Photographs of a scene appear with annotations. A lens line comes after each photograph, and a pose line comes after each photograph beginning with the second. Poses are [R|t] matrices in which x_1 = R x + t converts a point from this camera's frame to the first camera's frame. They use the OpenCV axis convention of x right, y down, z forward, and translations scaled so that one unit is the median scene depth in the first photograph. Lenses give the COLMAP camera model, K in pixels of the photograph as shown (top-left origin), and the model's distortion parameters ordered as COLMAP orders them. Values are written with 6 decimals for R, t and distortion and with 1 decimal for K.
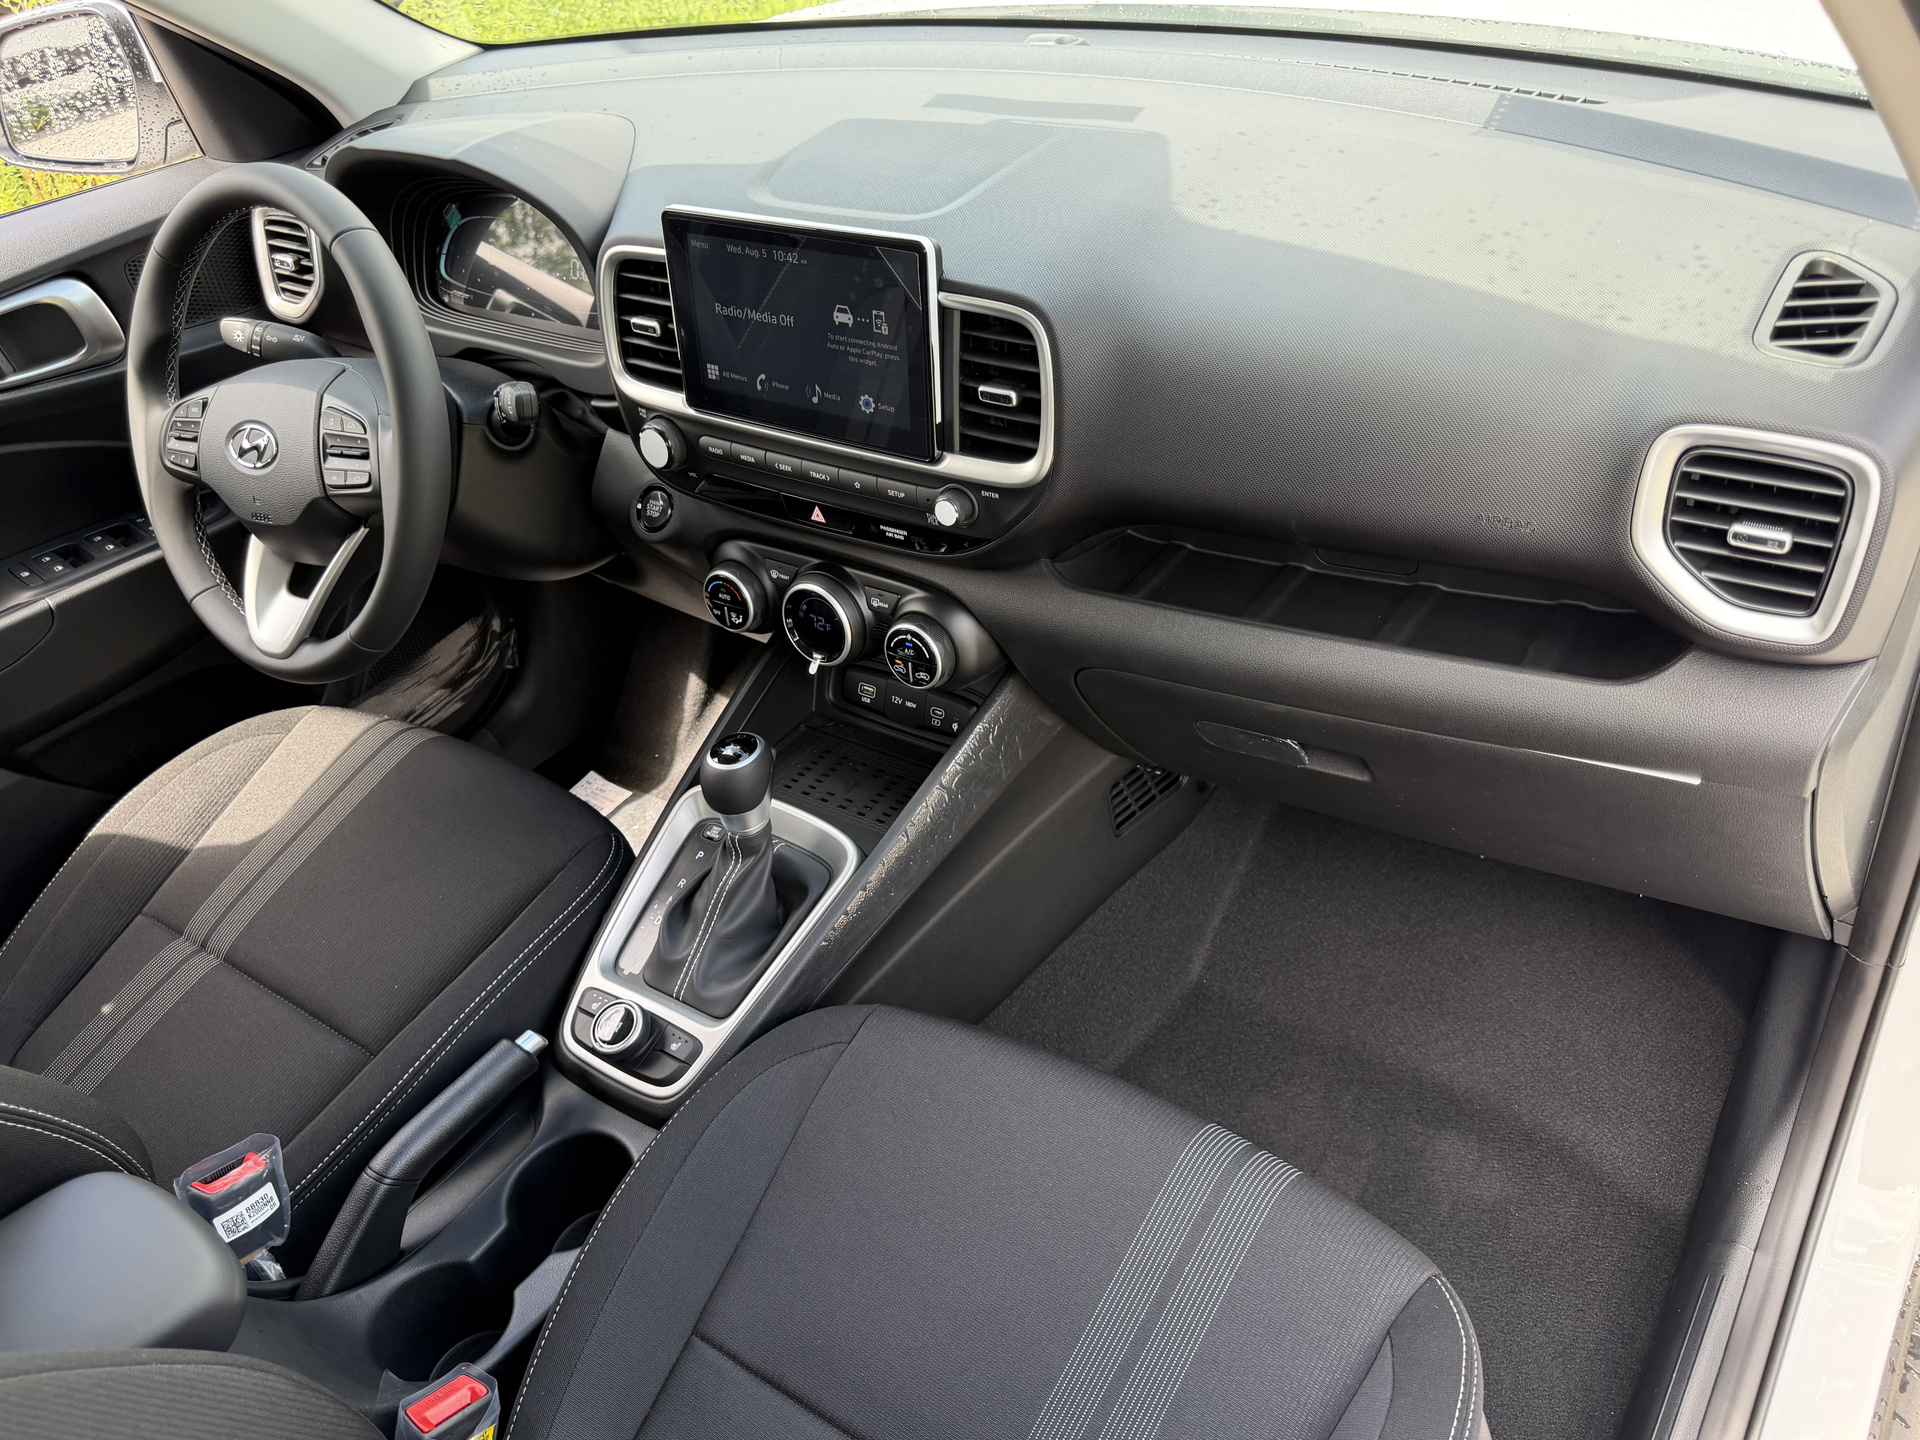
lens RADIAL K [[1449.5, 0, 960.9], [0, 1449.5, 734.0], [0, 0, 1]] dist [0.144164, -0.284646]
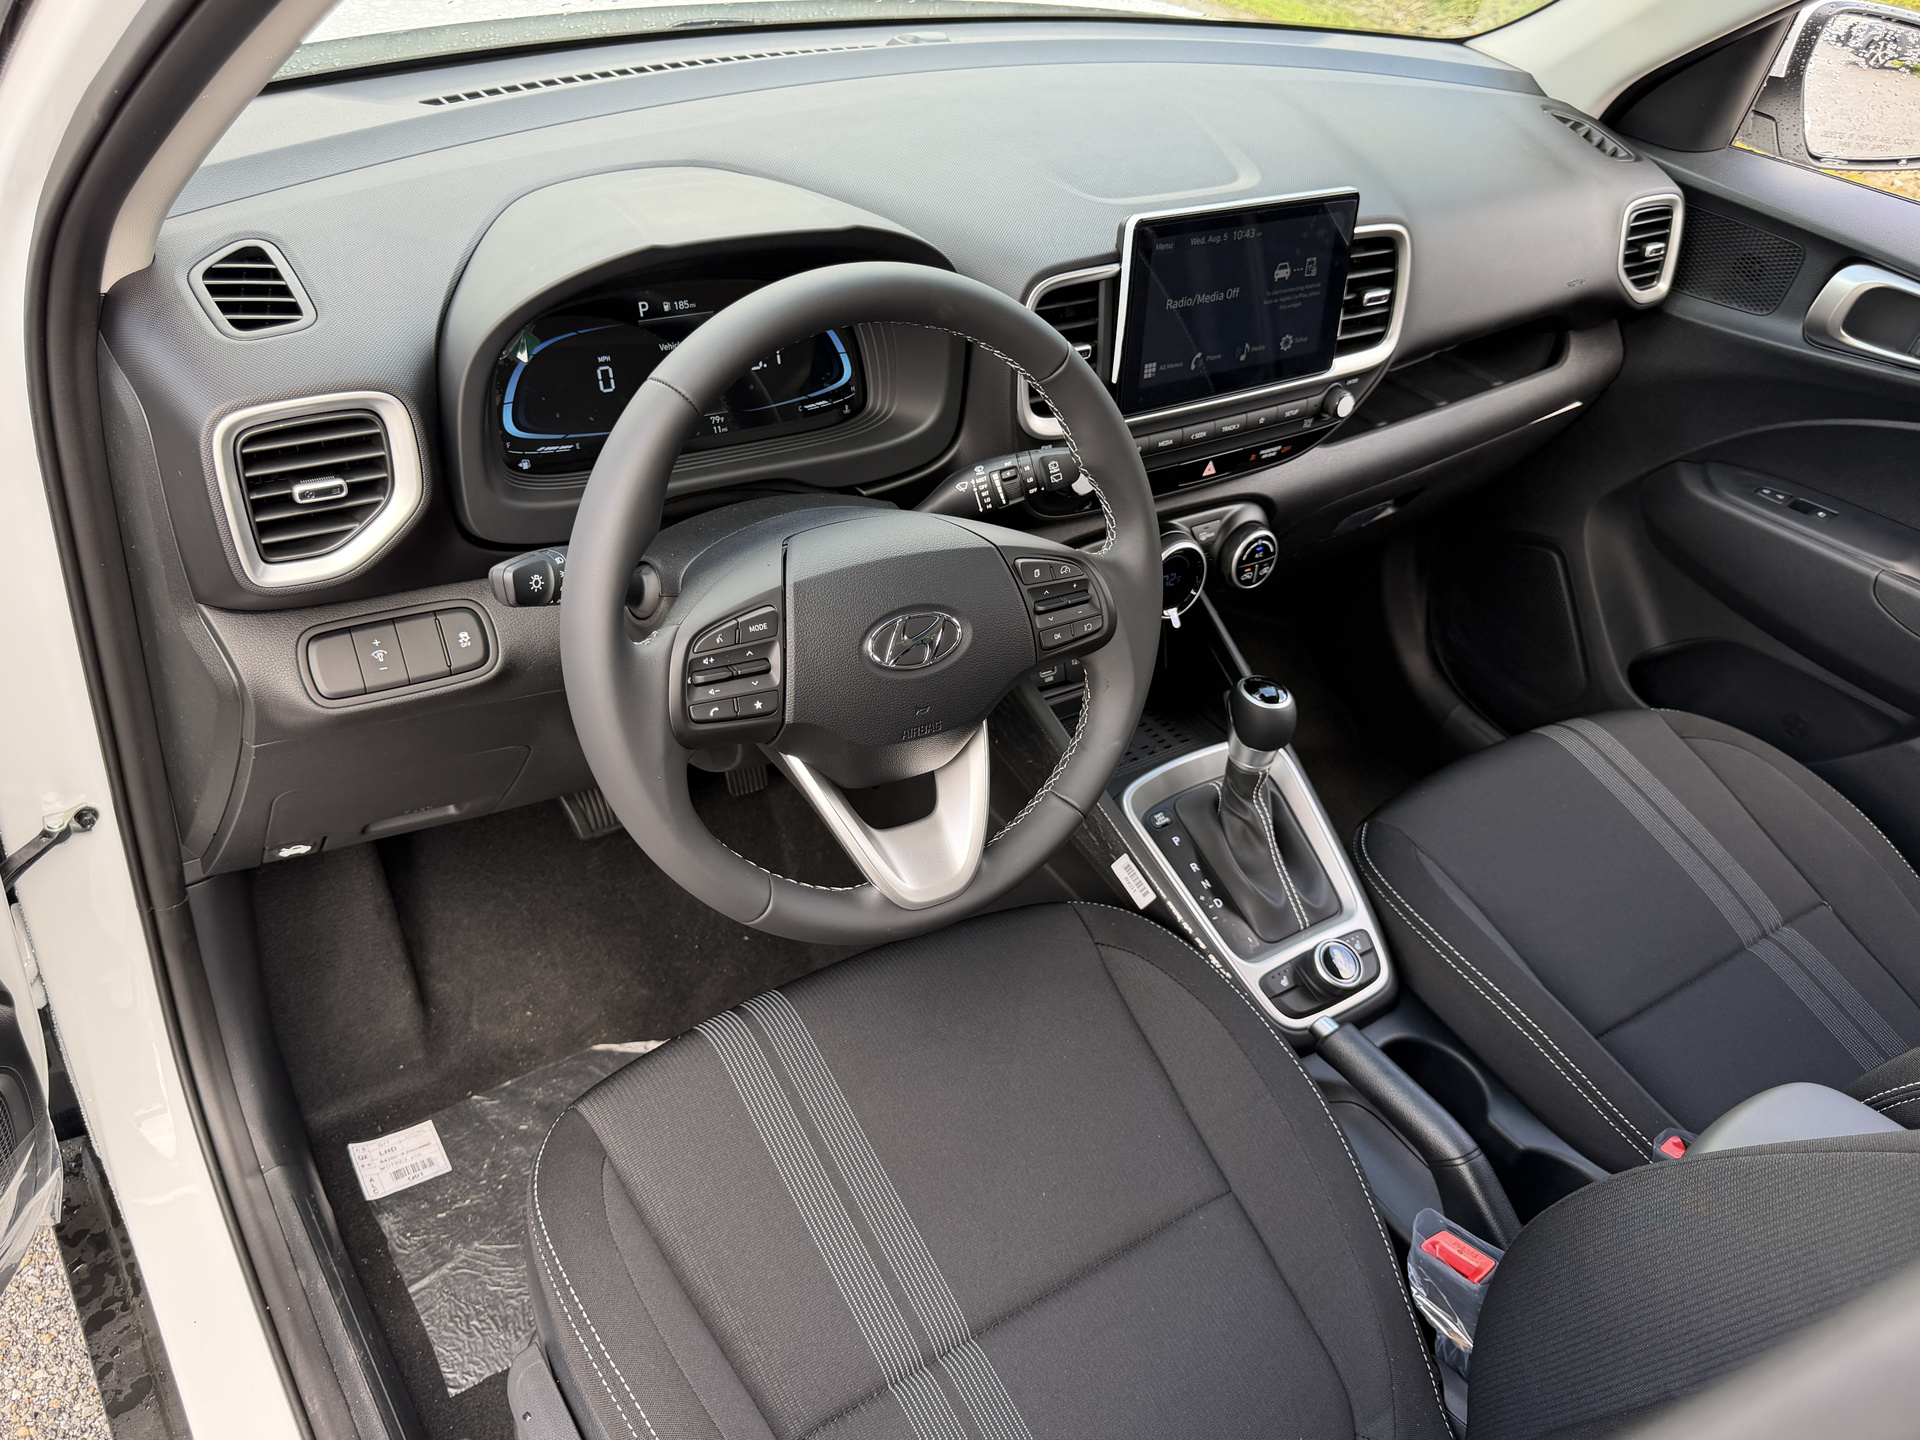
lens RADIAL K [[1531.8, 0, 960.0], [0, 1531.8, 720.0], [0, 0, 1]] dist [0.192796, -0.434975]
pose [[0.332591, -0.430283, 0.839190, -1.287457], [0.440616, 0.857652, 0.265122, -0.400991], [-0.833811, 0.281583, 0.474837, 0.694455]]
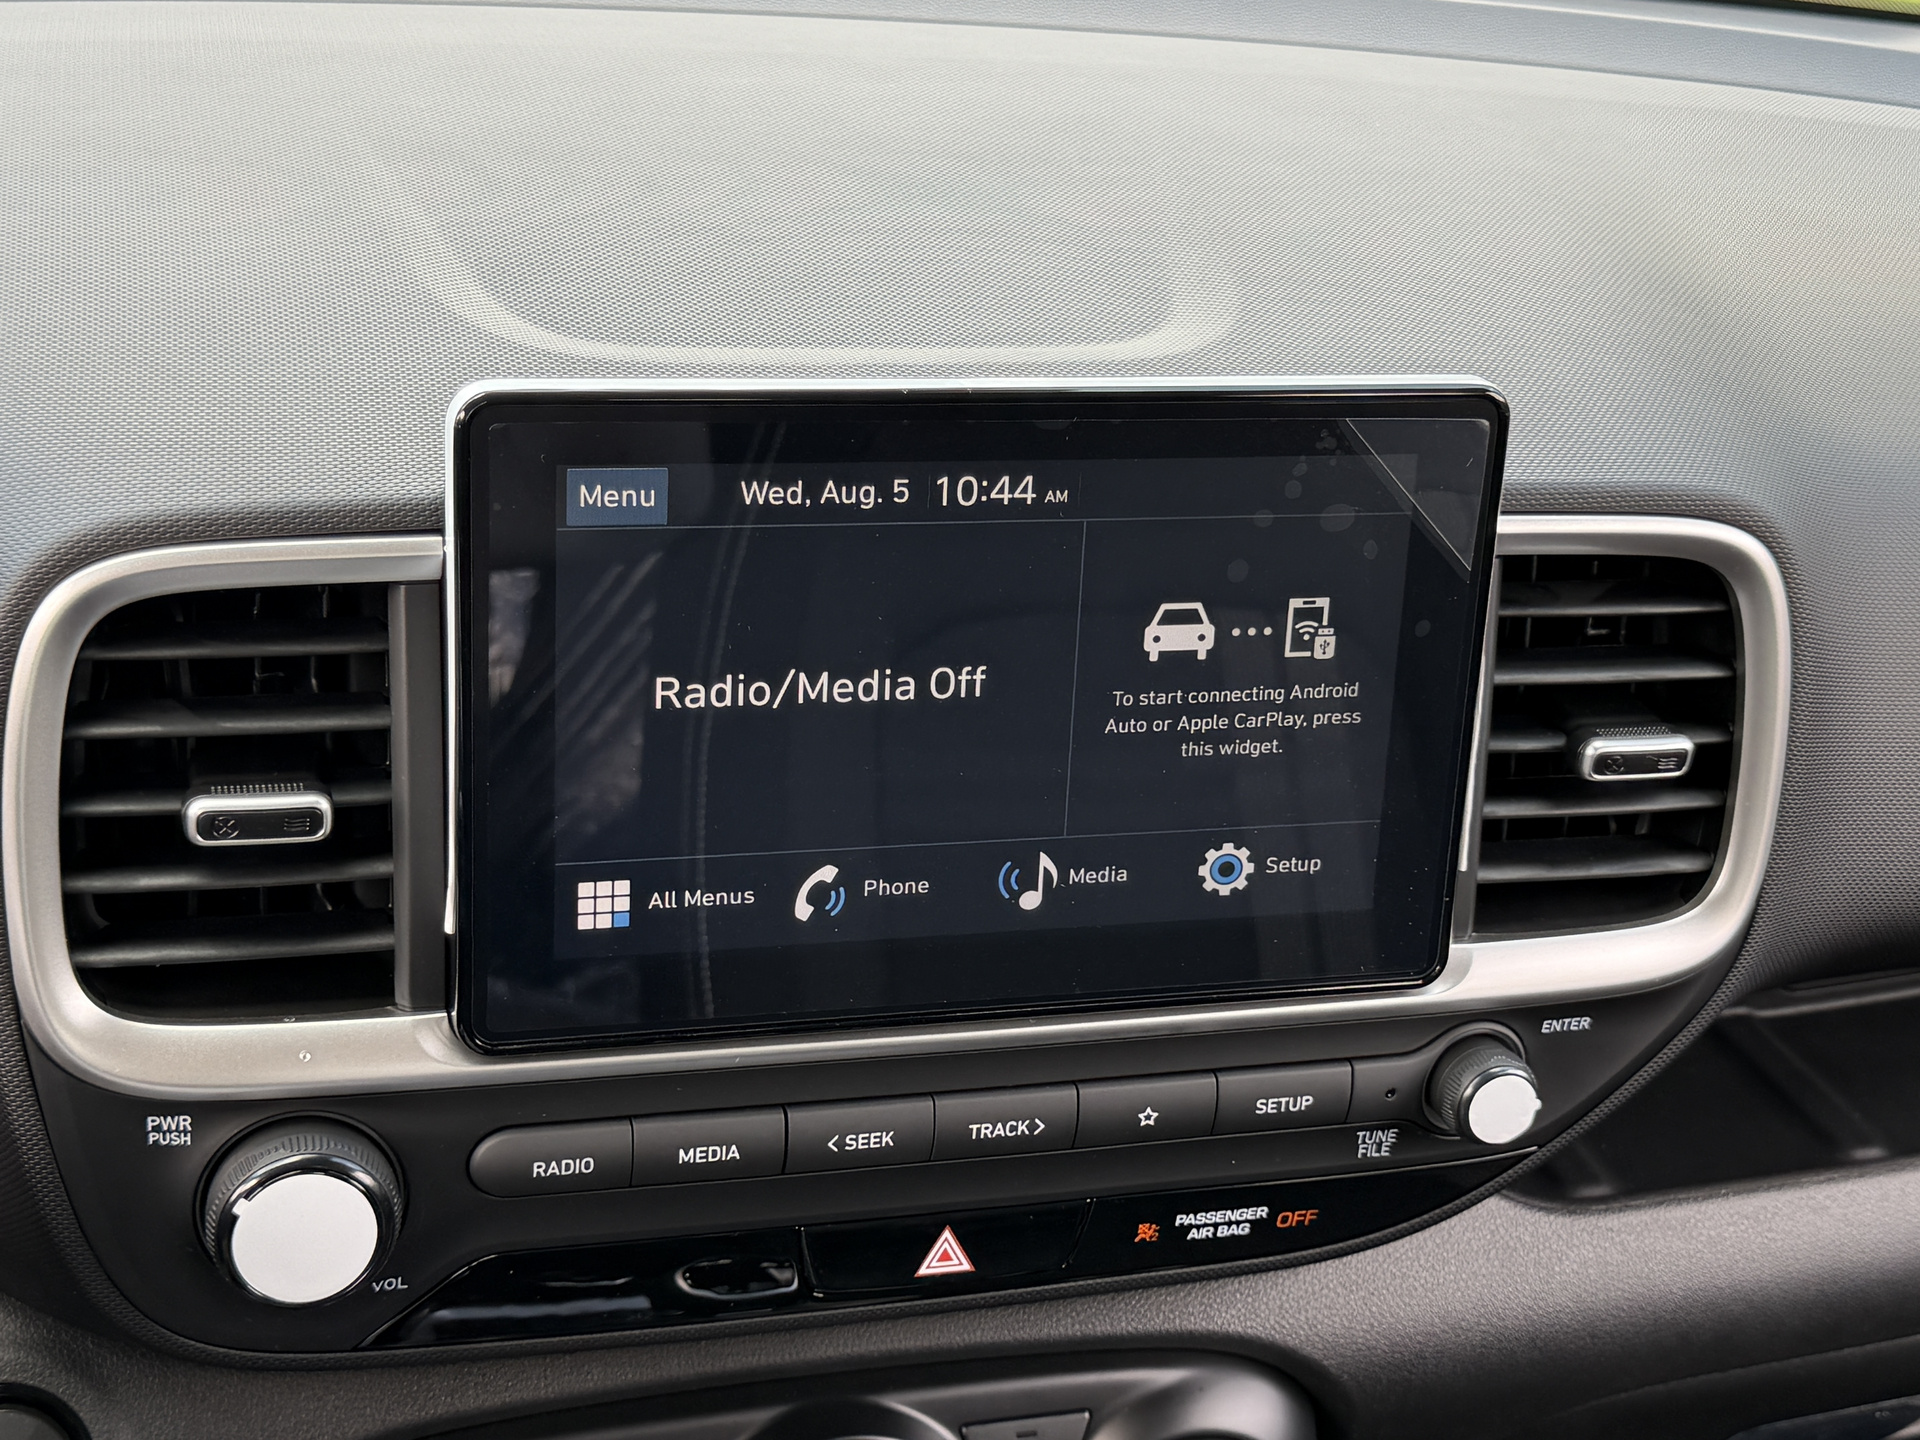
lens RADIAL K [[2761.4, 0, 960.0], [0, 2761.4, 720.0], [0, 0, 1]] dist [0.180198, -0.492542]
pose [[0.619222, -0.174893, 0.765491, -0.567204], [0.338169, 0.939236, -0.058964, -0.235313], [-0.708665, 0.295377, 0.640739, 0.610246]]
